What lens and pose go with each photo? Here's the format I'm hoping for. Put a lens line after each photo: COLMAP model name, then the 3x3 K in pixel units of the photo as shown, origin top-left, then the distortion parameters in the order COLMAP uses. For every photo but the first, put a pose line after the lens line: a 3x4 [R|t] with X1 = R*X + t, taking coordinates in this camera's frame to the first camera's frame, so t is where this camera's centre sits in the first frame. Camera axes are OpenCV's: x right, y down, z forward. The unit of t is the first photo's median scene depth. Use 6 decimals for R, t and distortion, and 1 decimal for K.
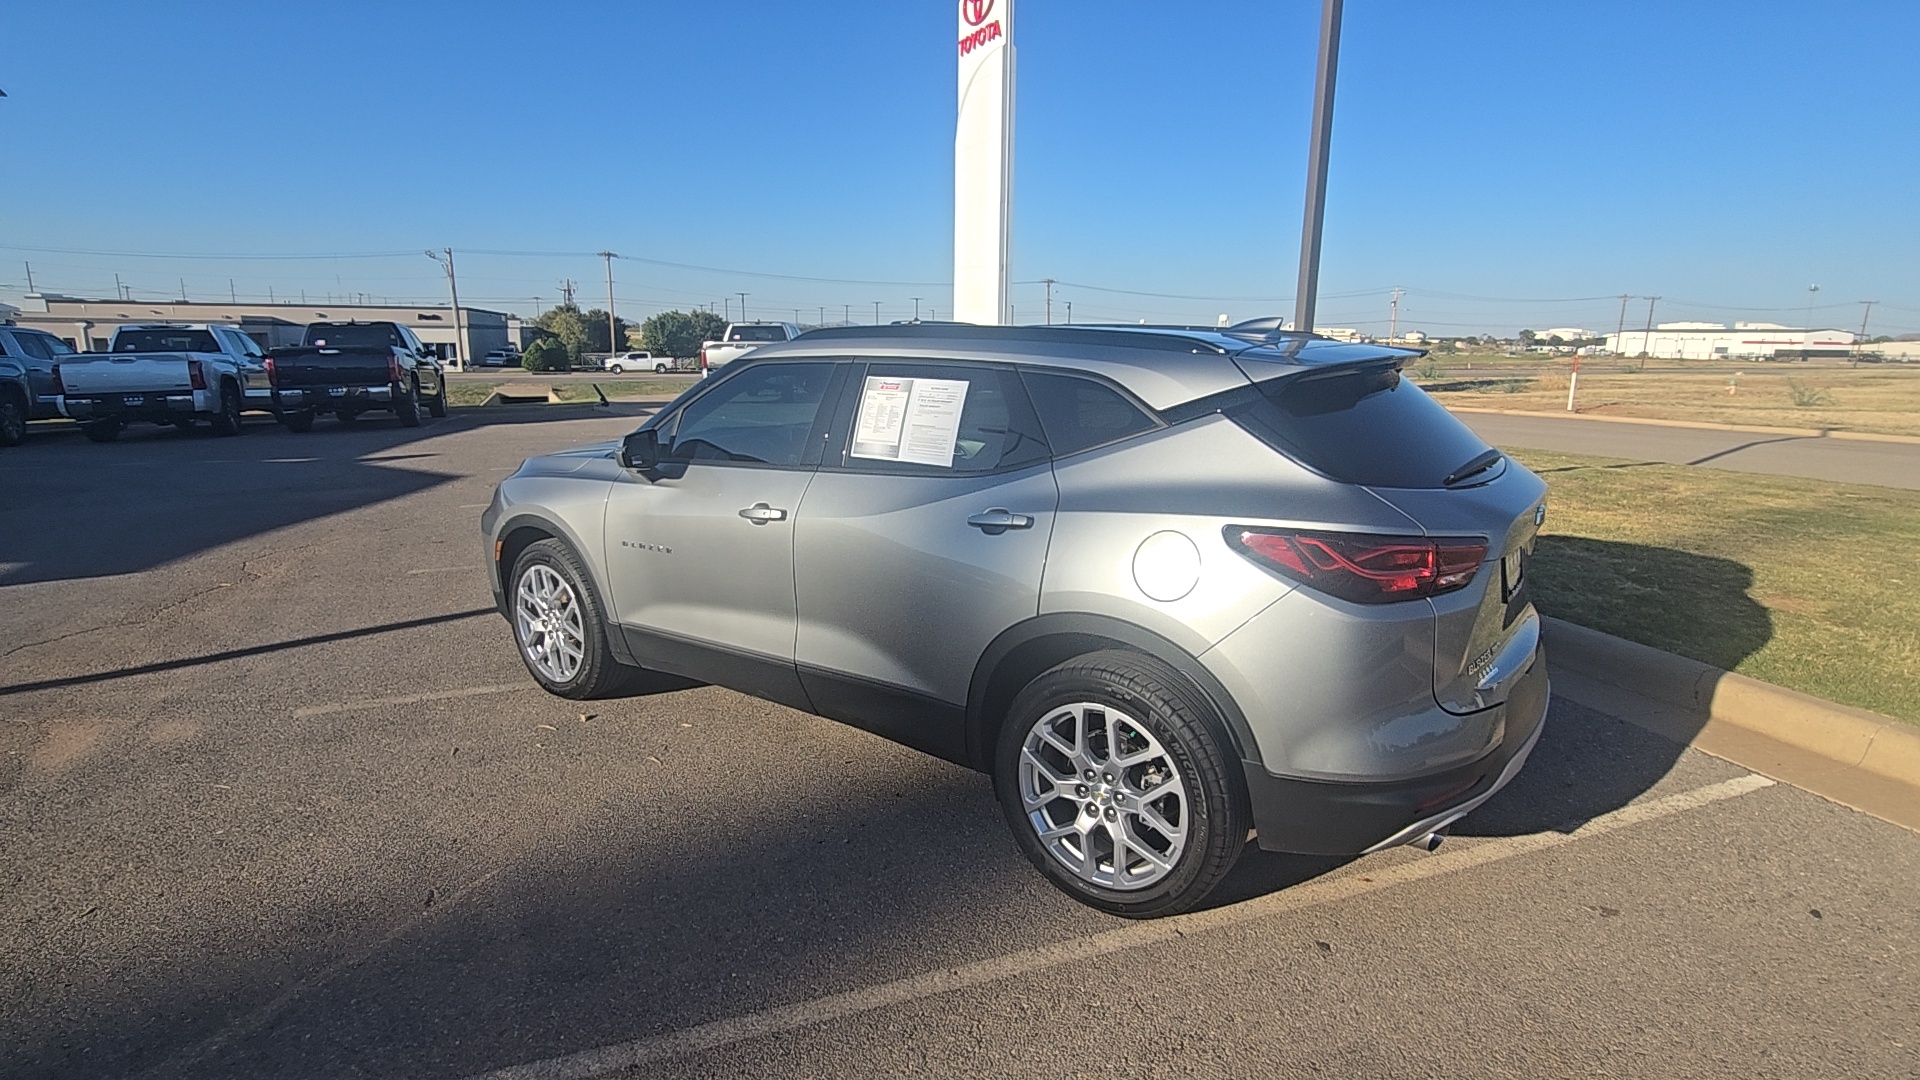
lens RADIAL K [[956.4, 0, 959.4], [0, 956.4, 545.1], [0, 0, 1]] dist [-0.001121, -0.000632]
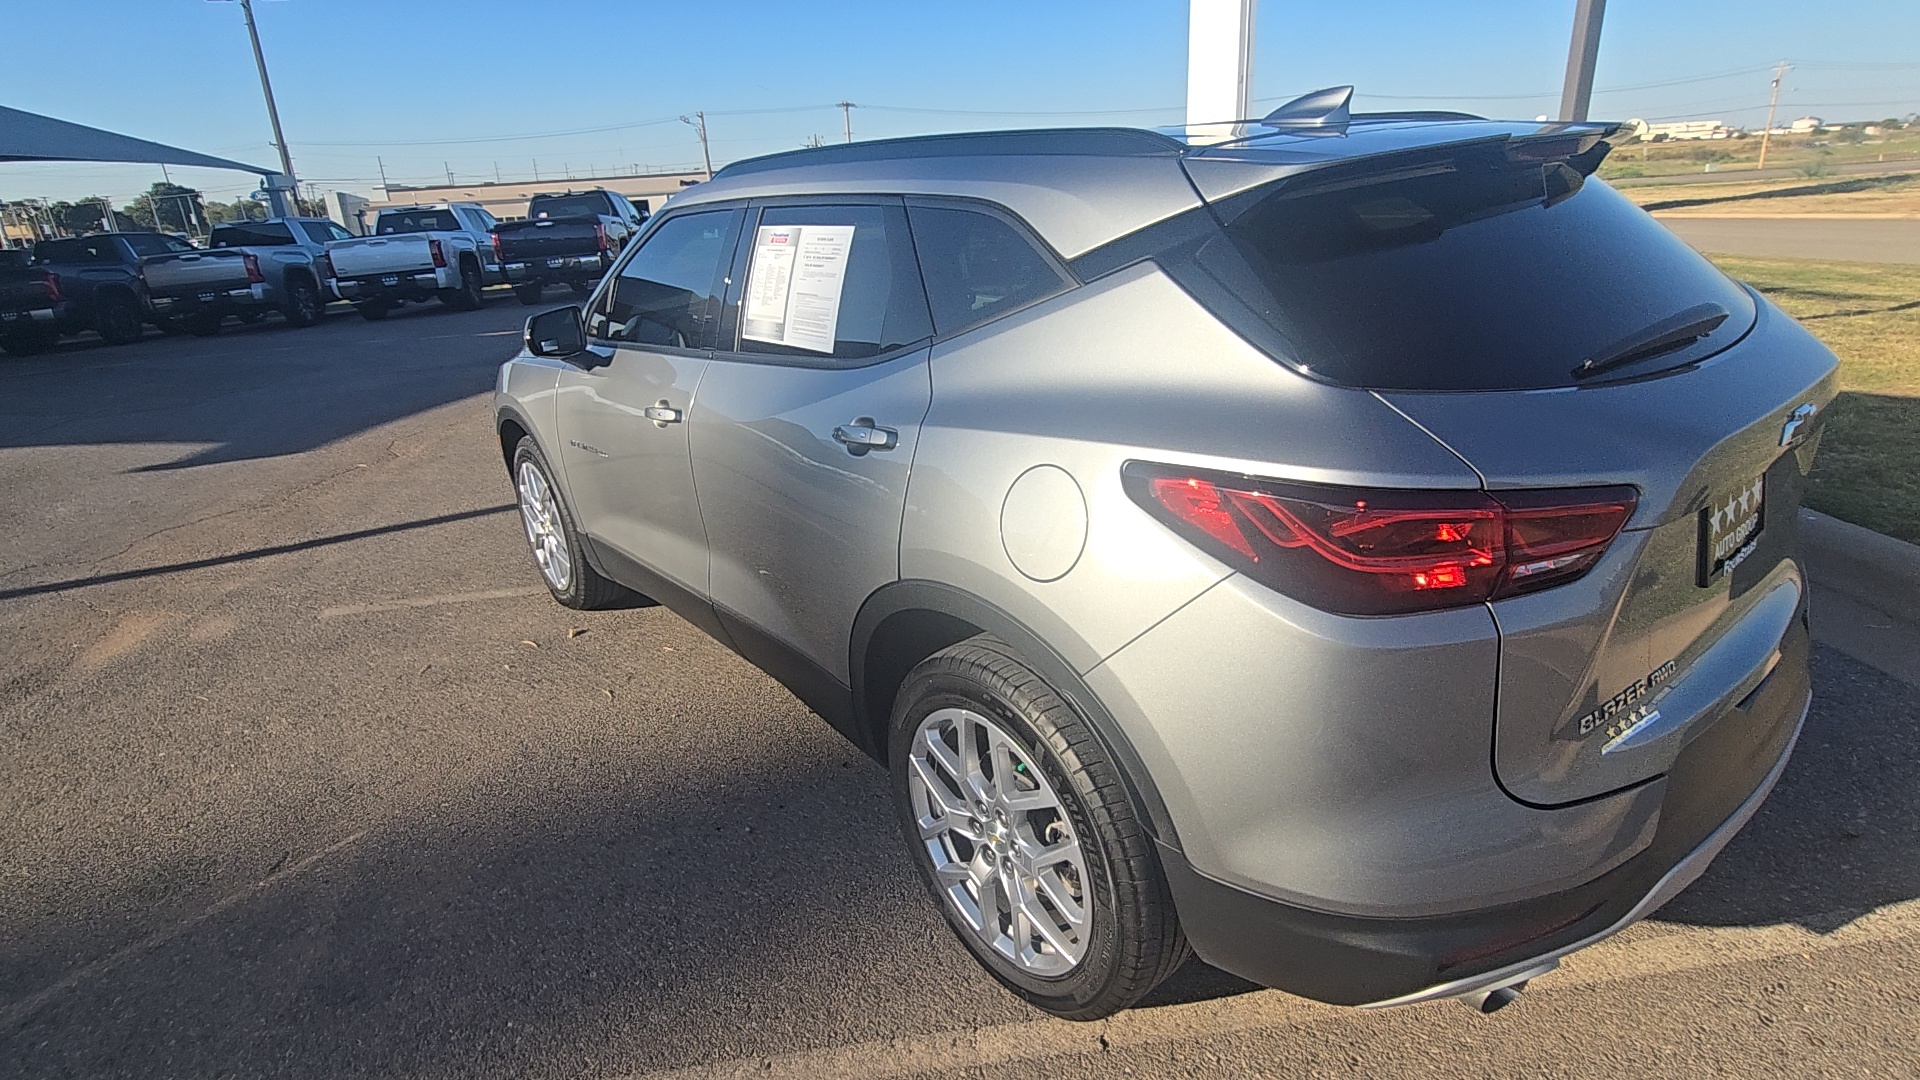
lens RADIAL K [[965.1, 0, 960.0], [0, 965.1, 540.0], [0, 0, 1]] dist [-0.002304, 0.000174]
pose [[0.968332, 0.023673, -0.248543, 0.242691], [0.013075, 0.989320, 0.145172, -0.044141], [0.249325, -0.143824, 0.957680, 0.299494]]
